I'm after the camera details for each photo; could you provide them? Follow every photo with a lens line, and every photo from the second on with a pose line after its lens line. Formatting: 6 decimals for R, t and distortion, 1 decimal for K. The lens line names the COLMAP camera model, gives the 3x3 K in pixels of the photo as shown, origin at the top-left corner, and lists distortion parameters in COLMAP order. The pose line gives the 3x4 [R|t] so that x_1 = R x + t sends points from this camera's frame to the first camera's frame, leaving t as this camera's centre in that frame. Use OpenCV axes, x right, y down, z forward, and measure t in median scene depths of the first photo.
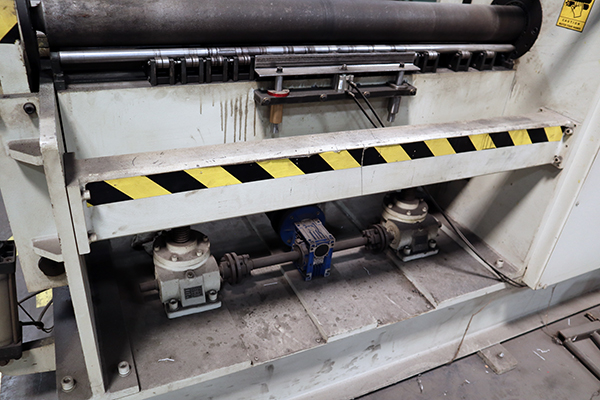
lens RADIAL K [[474.7, 0, 299.7], [0, 474.7, 198.1], [0, 0, 1]] dist [-0.088849, 0.087998]
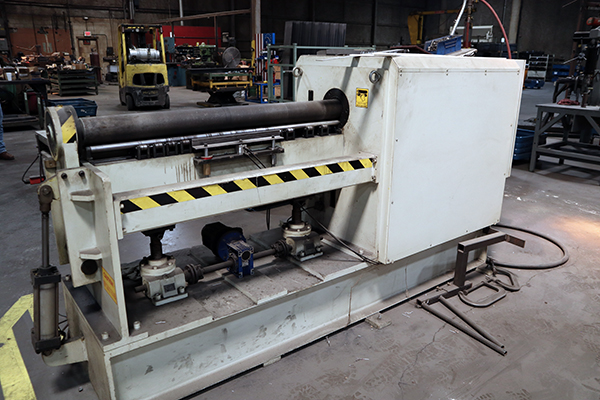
lens RADIAL K [[474.7, 0, 297.6], [0, 474.7, 197.4], [0, 0, 1]] dist [-0.088849, 0.087998]
pose [[0.973979, -0.144442, 0.174645, -0.037827], [0.180695, 0.960041, -0.213705, 0.323334], [-0.136798, 0.239702, 0.961160, -0.655941]]
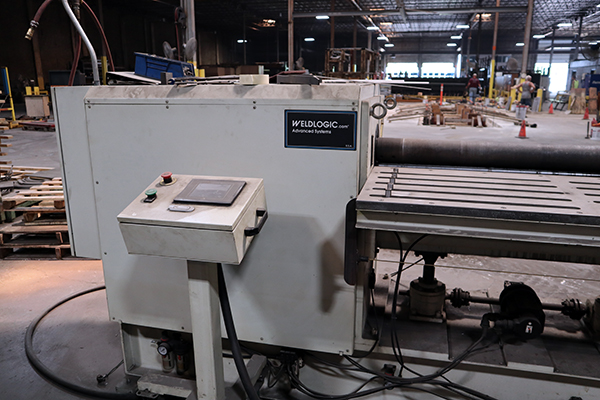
lens RADIAL K [[474.7, 0, 302.4], [0, 474.7, 201.2], [0, 0, 1]] dist [-0.088849, 0.087998]
pose [[-0.763145, -0.254622, 0.593951, -0.288104], [0.268083, 0.711548, 0.649485, -1.402506], [-0.587998, 0.654880, -0.474754, 2.145342]]
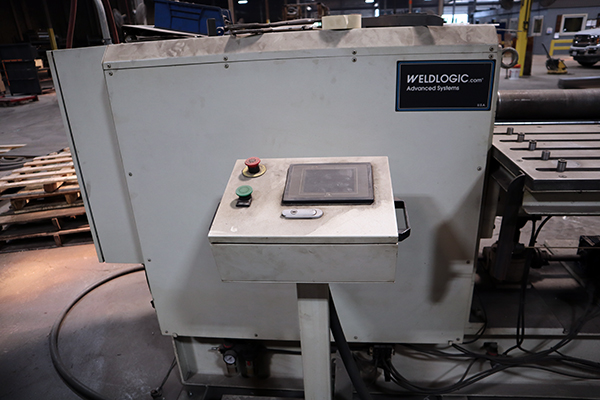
lens RADIAL K [[411.8, 0, 301.6], [0, 411.8, 200.1], [0, 0, 1]] dist [-0.114894, 0.069351]
pose [[-0.852941, -0.247943, 0.459364, 0.311512], [0.238740, 0.597283, 0.765674, -1.261735], [-0.464214, 0.762743, -0.450254, 2.077045]]
